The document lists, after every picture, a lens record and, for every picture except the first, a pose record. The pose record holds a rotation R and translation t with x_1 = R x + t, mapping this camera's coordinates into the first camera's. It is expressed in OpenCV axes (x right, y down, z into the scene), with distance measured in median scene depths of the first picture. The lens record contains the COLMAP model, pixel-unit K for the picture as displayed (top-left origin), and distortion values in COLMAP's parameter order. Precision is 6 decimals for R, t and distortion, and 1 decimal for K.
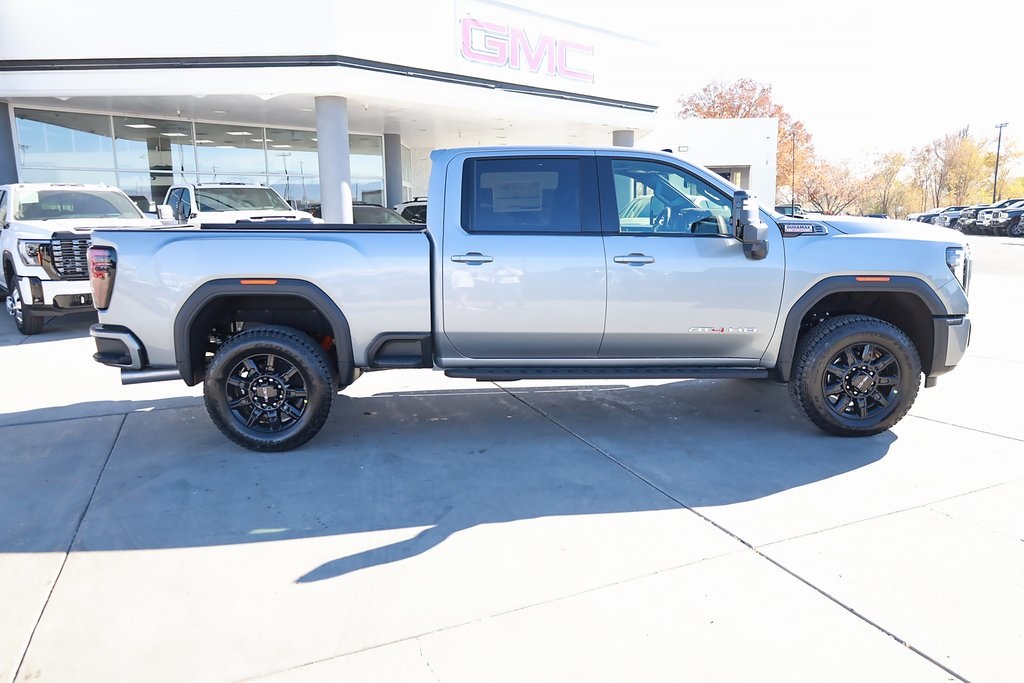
lens RADIAL K [[725.6, 0, 504.6], [0, 725.6, 333.5], [0, 0, 1]] dist [-0.006020, -0.008054]
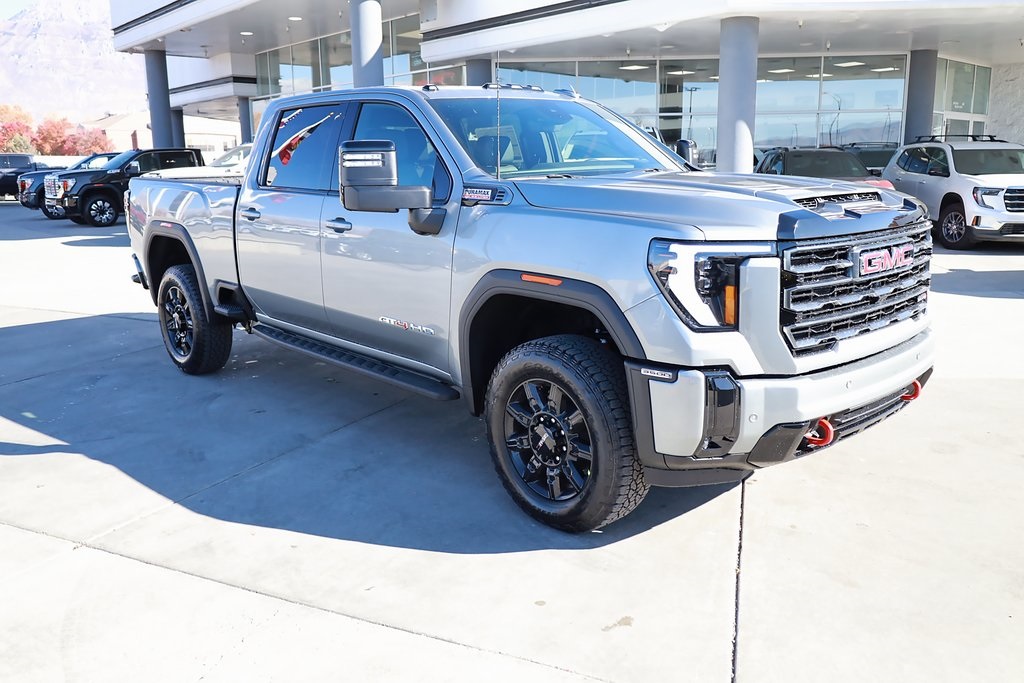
lens RADIAL K [[847.6, 0, 514.5], [0, 847.6, 342.6], [0, 0, 1]] dist [0.014022, 0.001092]
pose [[0.642854, 0.162592, -0.748534, 1.040438], [-0.123189, 0.986437, 0.108471, -0.097786], [0.756018, 0.022480, 0.654165, 0.508138]]
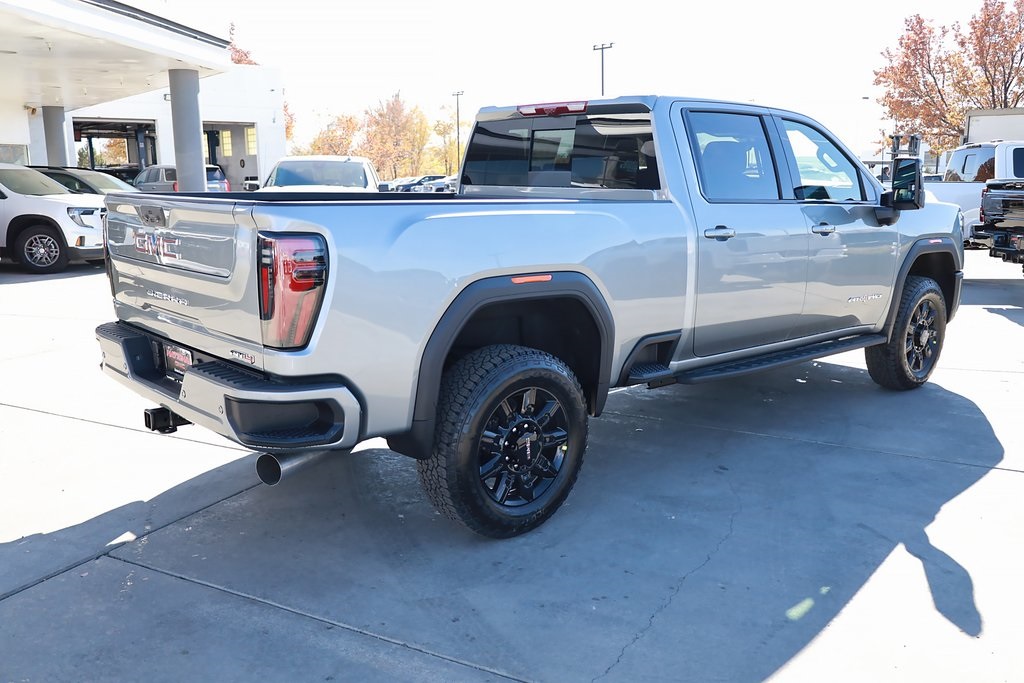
lens RADIAL K [[890.7, 0, 517.9], [0, 890.7, 342.7], [0, 0, 1]] dist [-0.005657, 0.003368]
pose [[0.759489, -0.110490, 0.641068, -0.842360], [0.101802, 0.993516, 0.050628, -0.053523], [-0.642505, 0.026811, 0.765812, 0.376886]]
